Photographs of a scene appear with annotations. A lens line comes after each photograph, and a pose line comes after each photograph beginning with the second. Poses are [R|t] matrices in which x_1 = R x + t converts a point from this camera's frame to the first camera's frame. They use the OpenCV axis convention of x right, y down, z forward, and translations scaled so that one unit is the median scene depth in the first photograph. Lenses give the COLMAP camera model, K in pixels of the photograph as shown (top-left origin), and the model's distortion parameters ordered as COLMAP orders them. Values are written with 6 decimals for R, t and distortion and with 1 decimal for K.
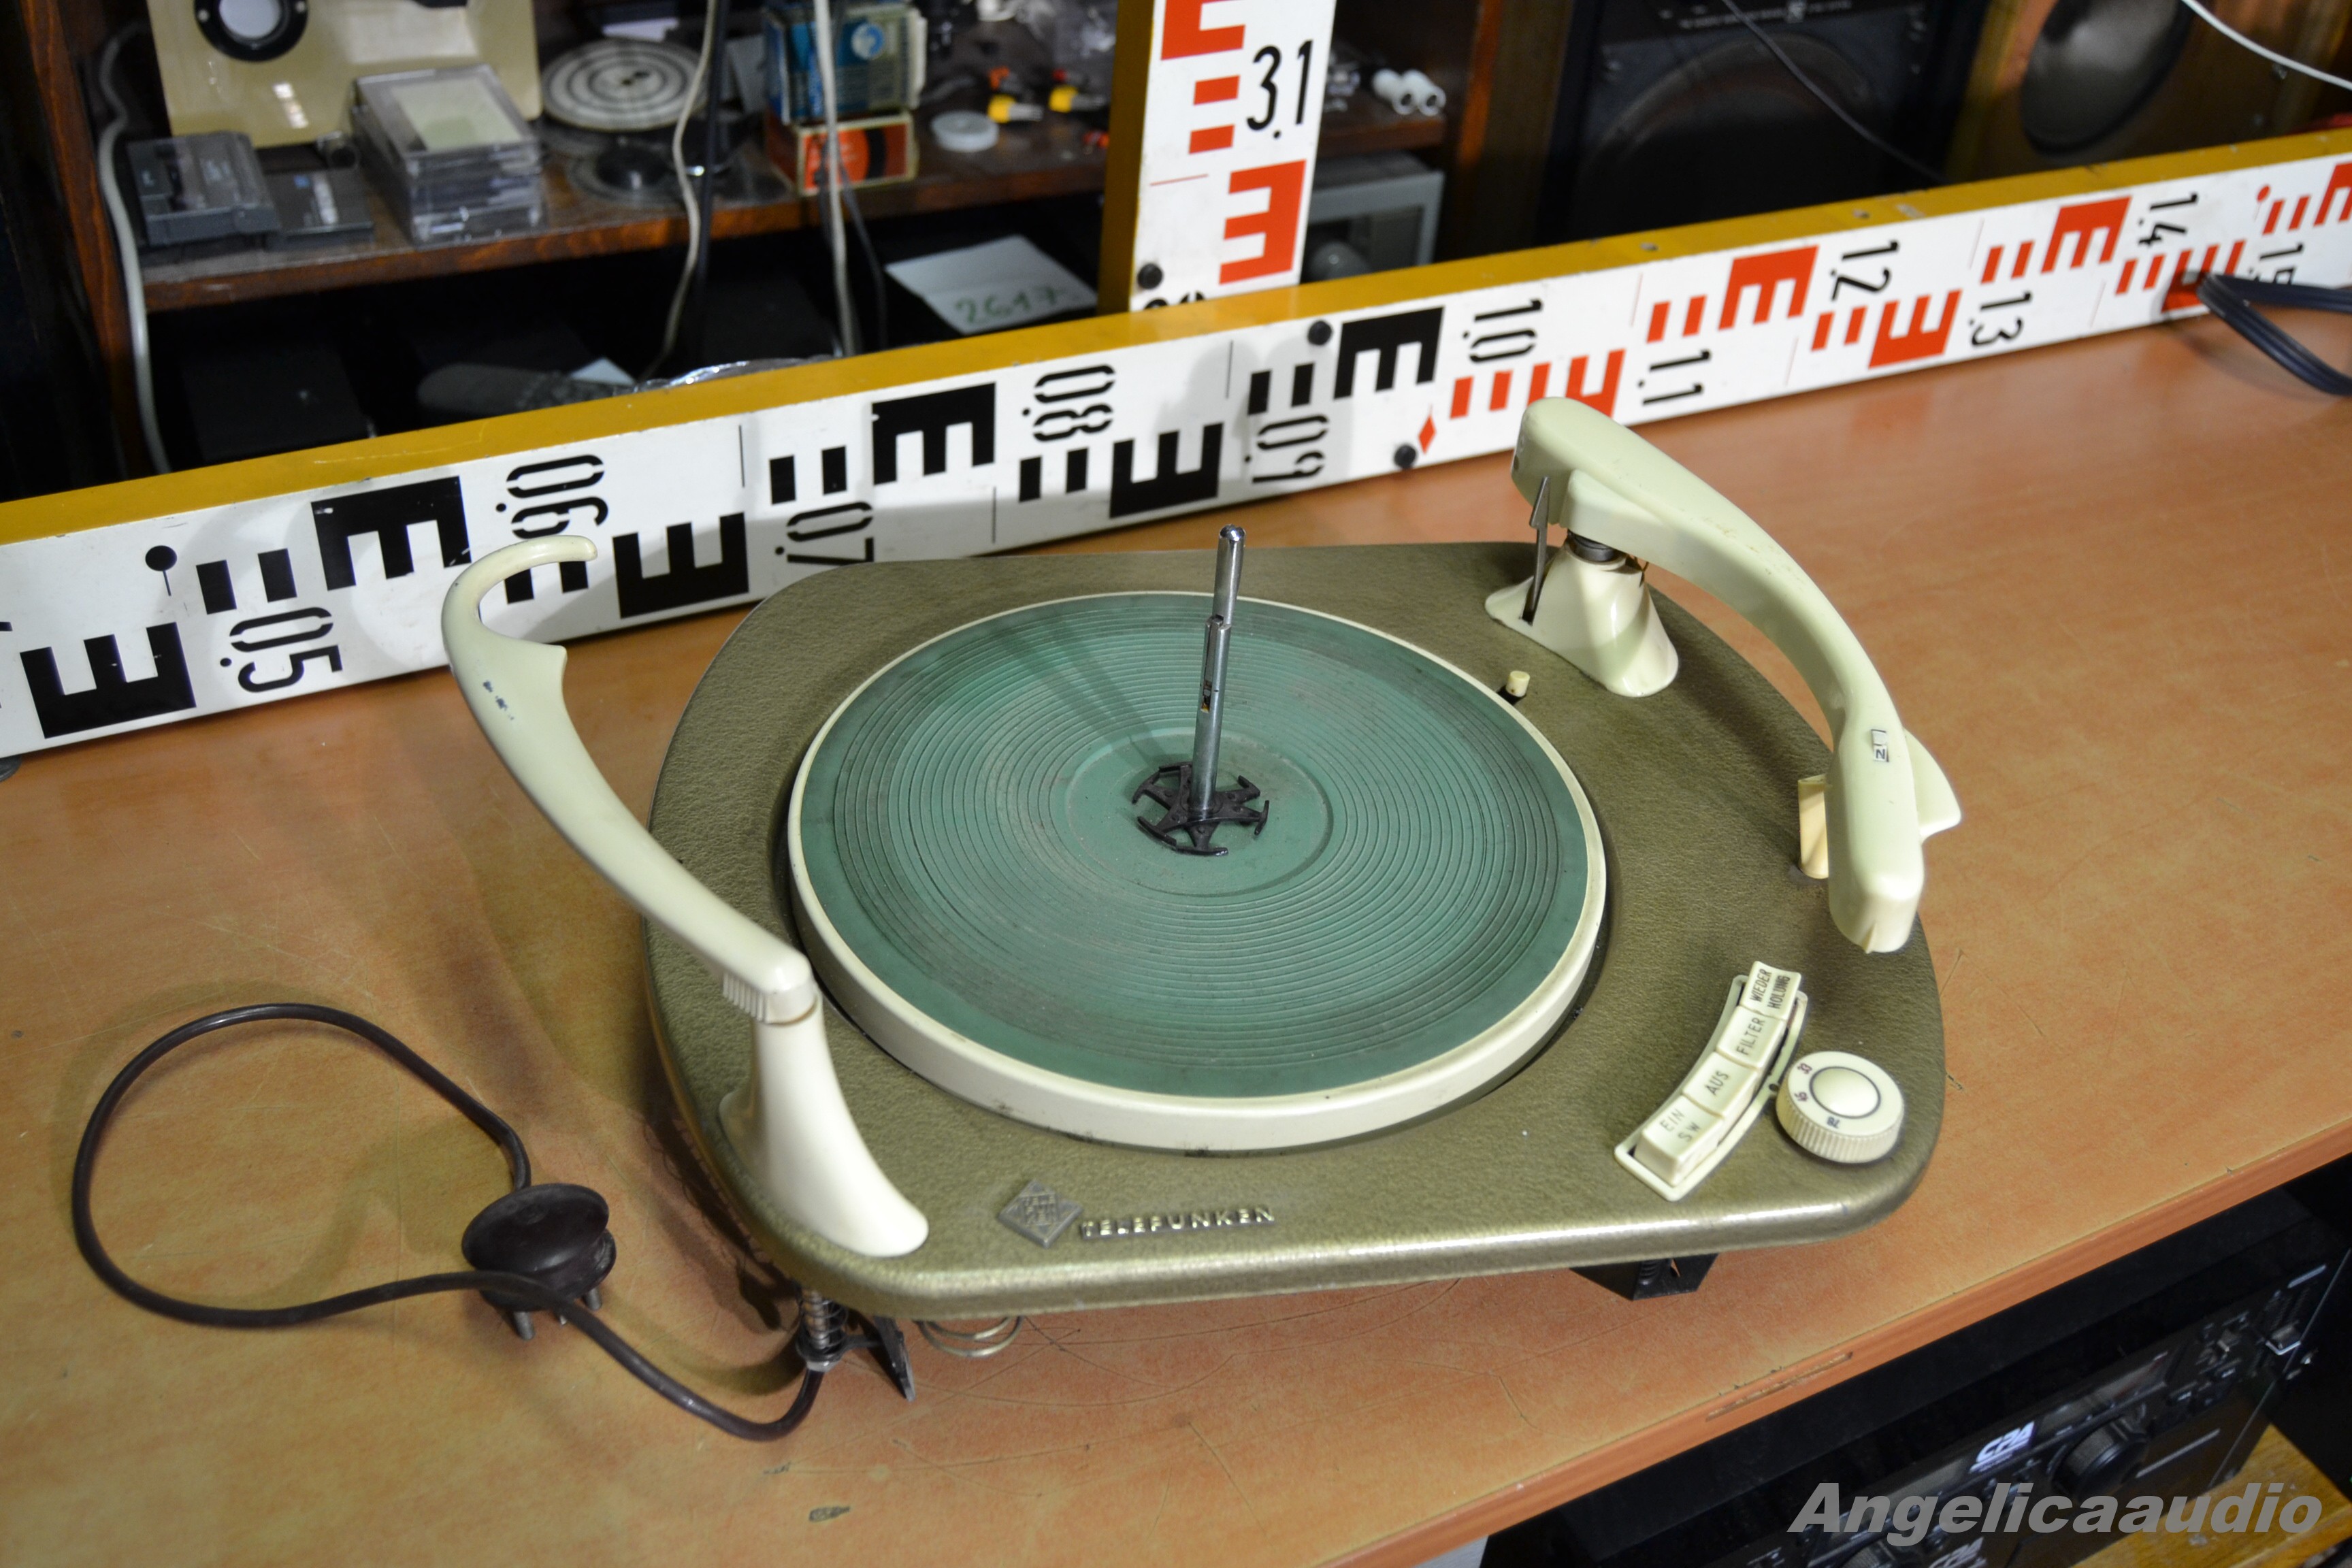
lens RADIAL K [[2216.7, 0, 1183.8], [0, 2216.7, 784.7], [0, 0, 1]] dist [-0.068981, 0.000000]
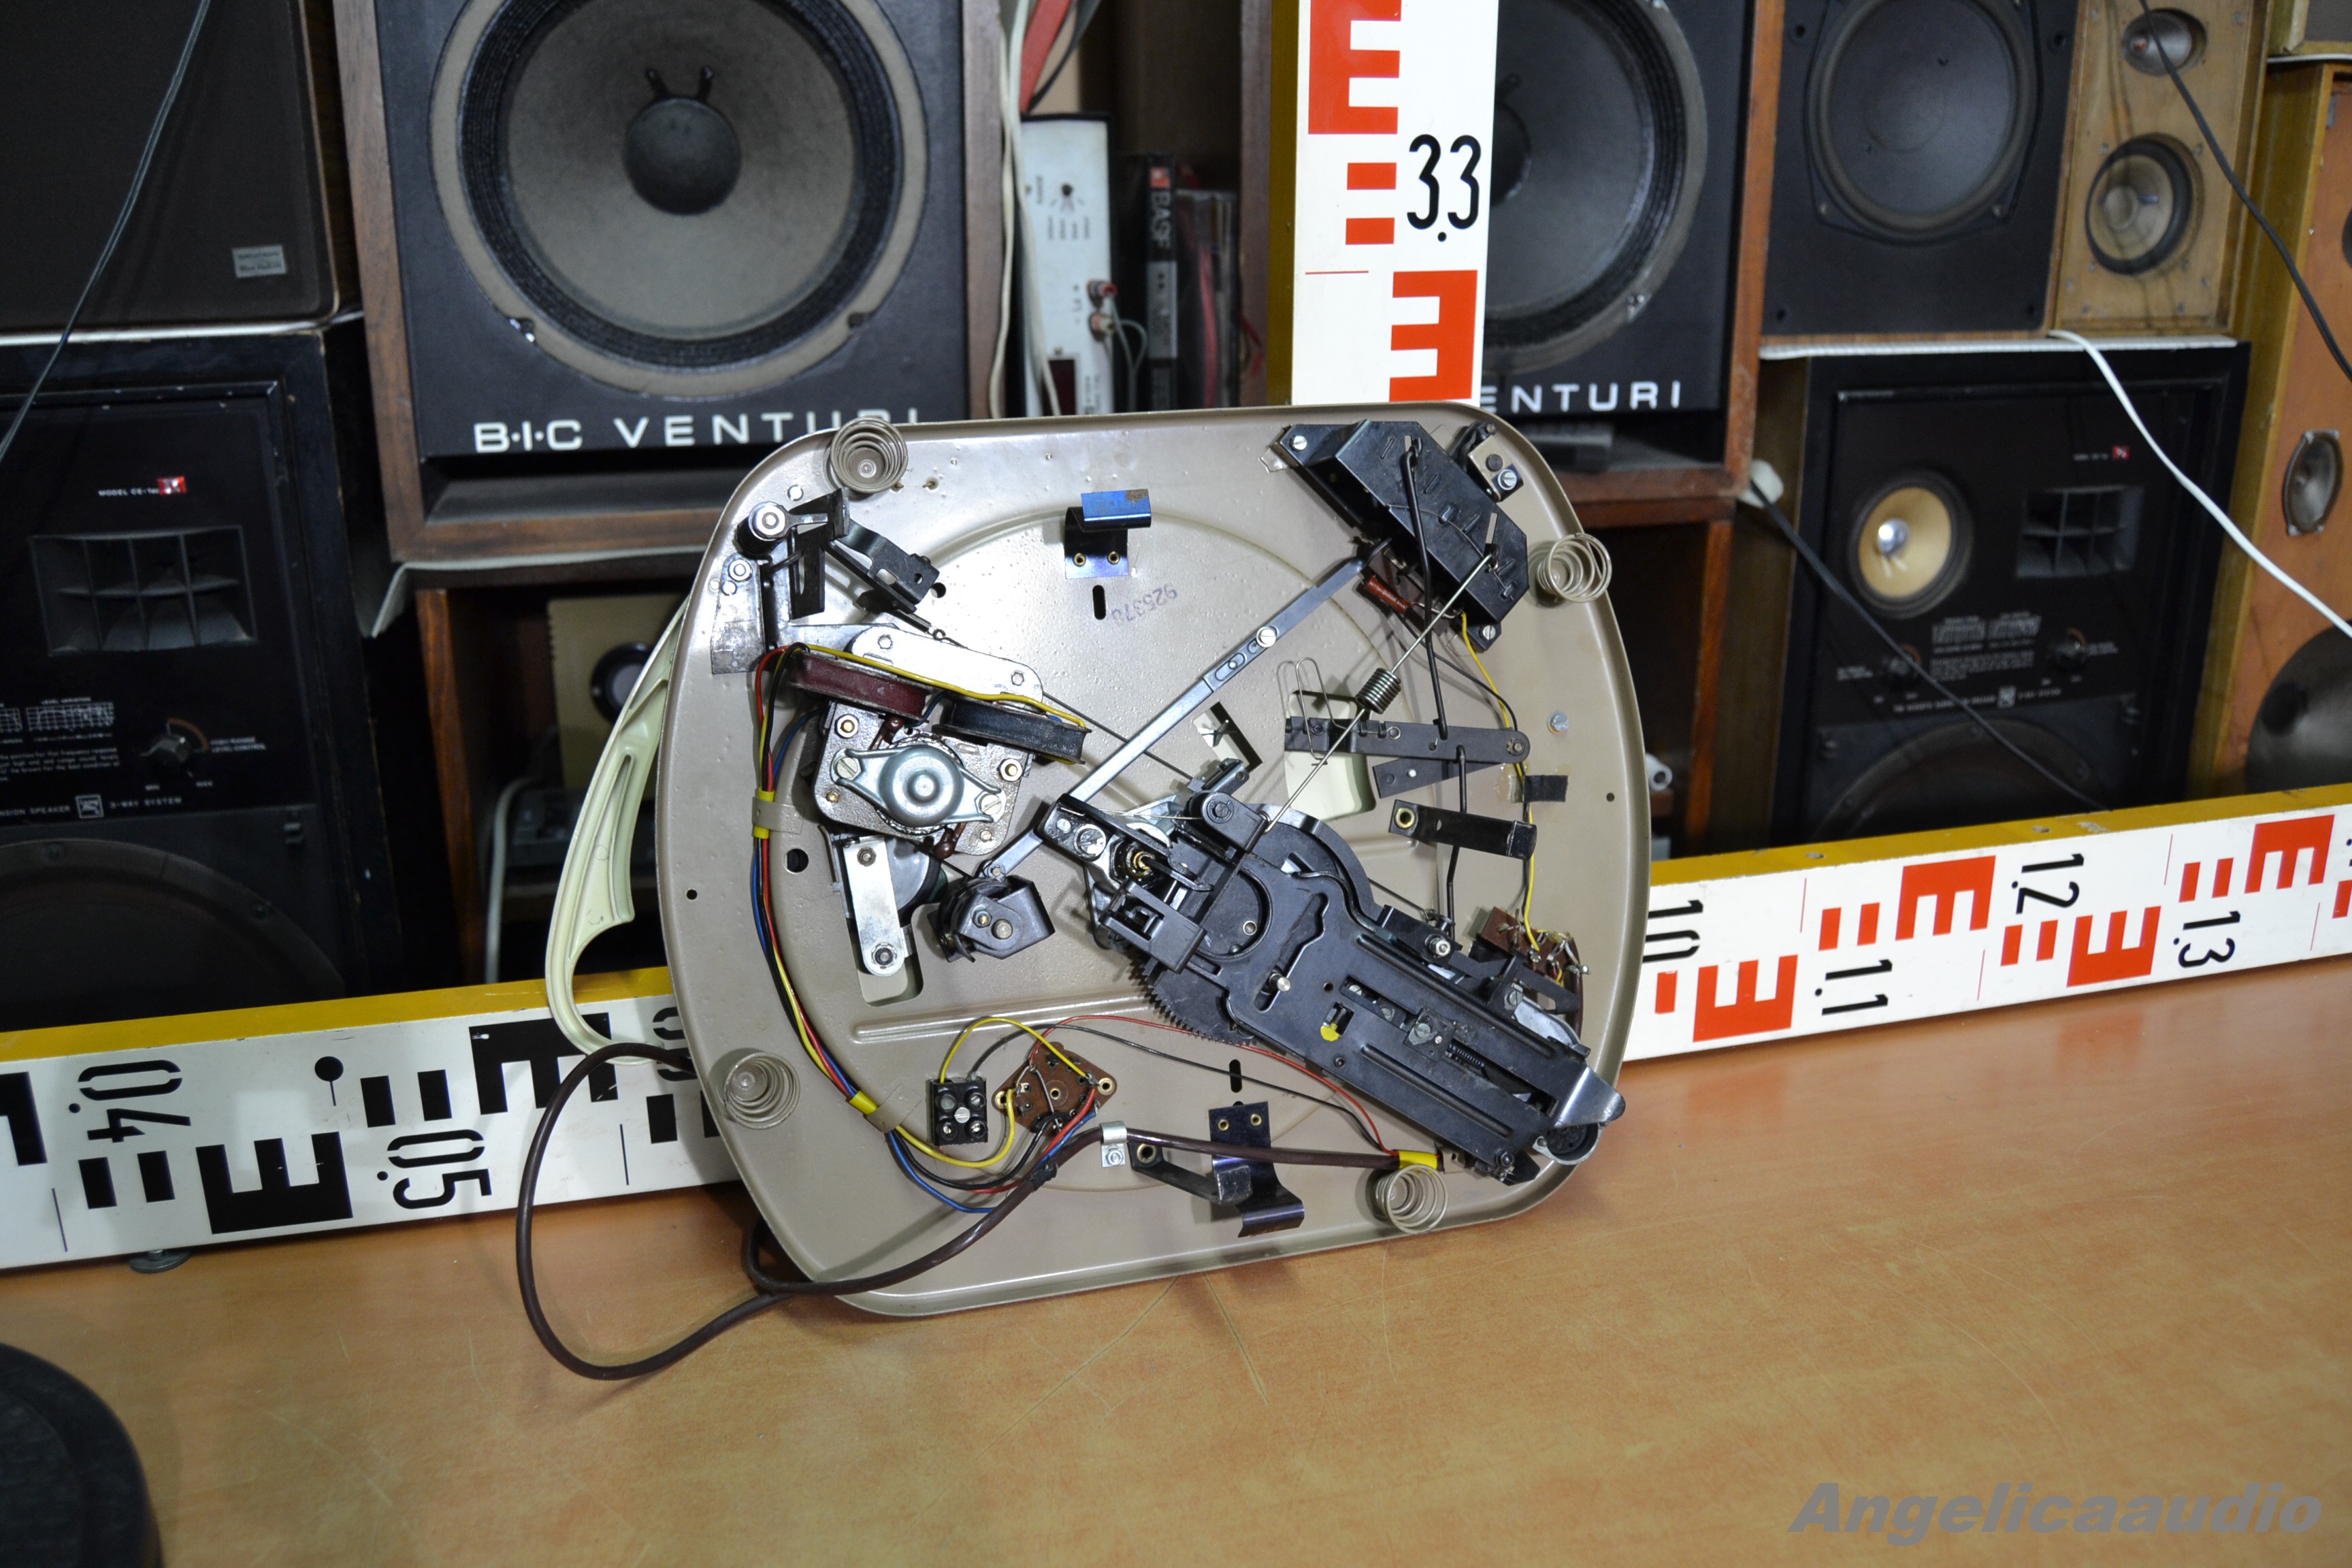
lens RADIAL K [[1877.5, 0, 1175.8], [0, 1877.5, 752.6], [0, 0, 1]] dist [-0.102508, 0.040650]
pose [[0.976974, -0.013472, -0.212935, 0.120505], [-0.065697, 0.930521, -0.360298, 0.043975], [0.202994, 0.365990, 0.908209, 0.166681]]
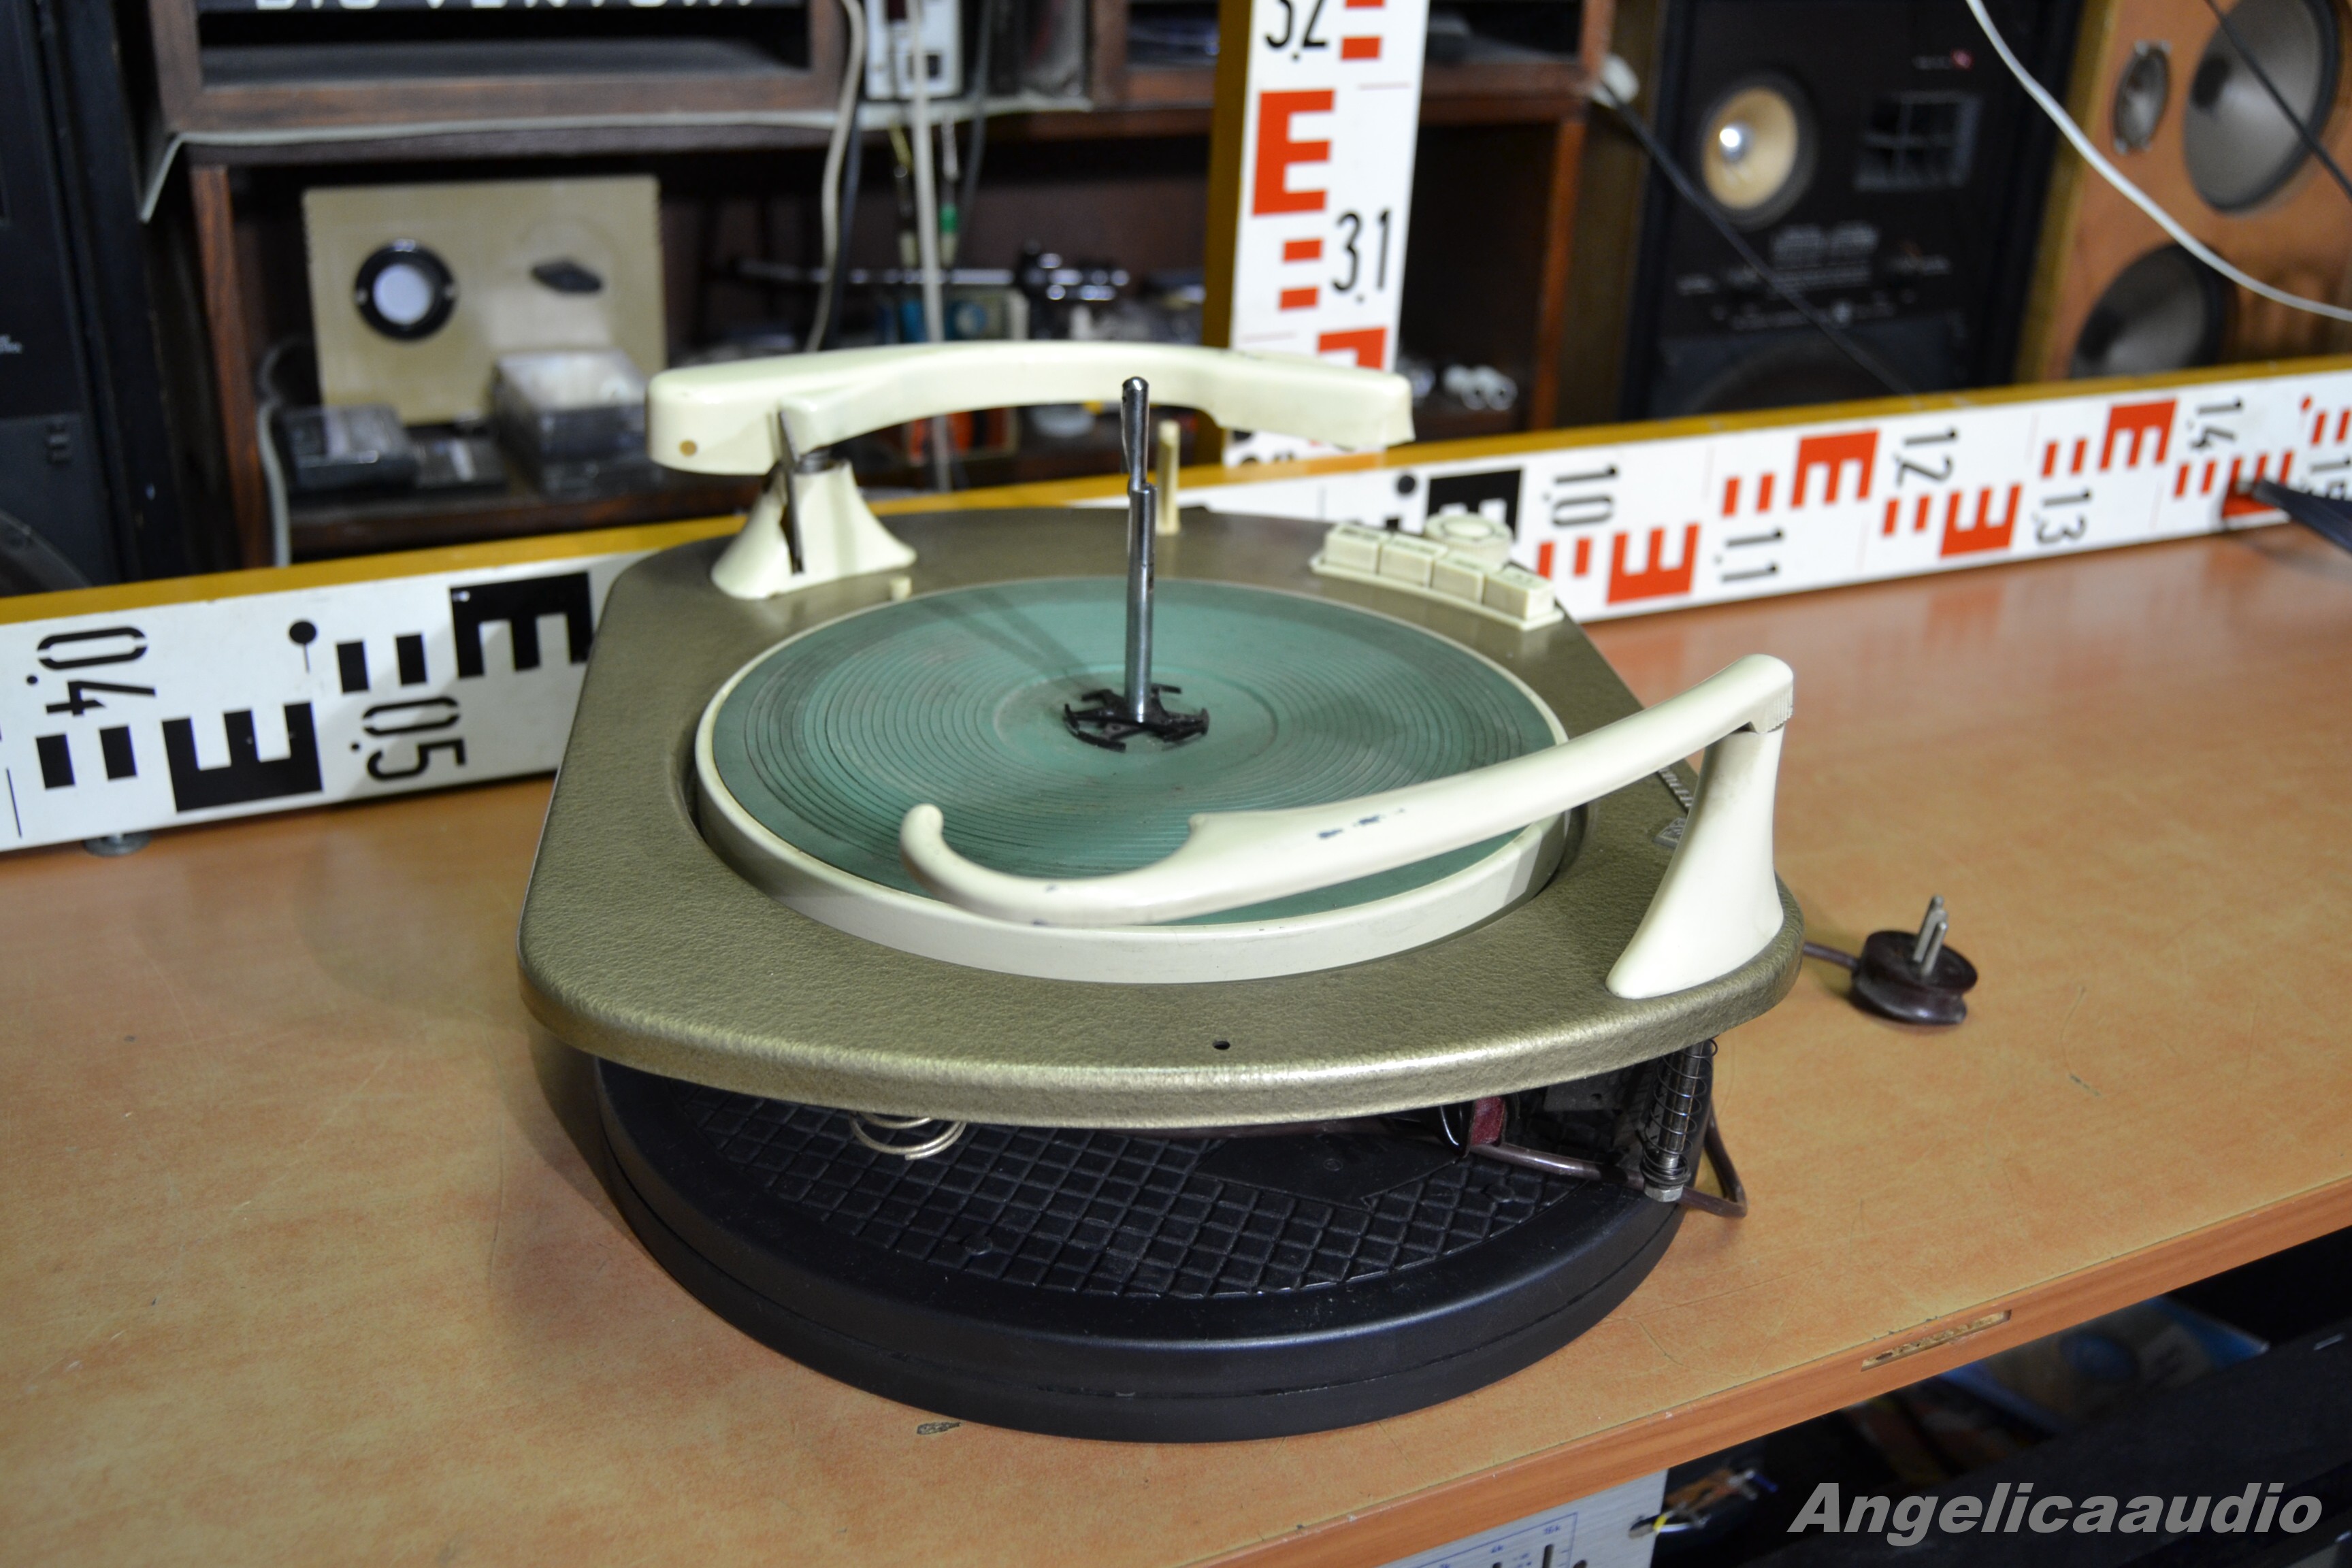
lens RADIAL K [[2216.7, 0, 1183.6], [0, 2216.7, 777.9], [0, 0, 1]] dist [-0.068981, 0.000000]
pose [[0.999252, -0.019187, -0.033564, -0.011873], [0.010890, 0.972695, -0.231831, 0.180327], [0.037096, 0.231293, 0.972177, 0.010153]]
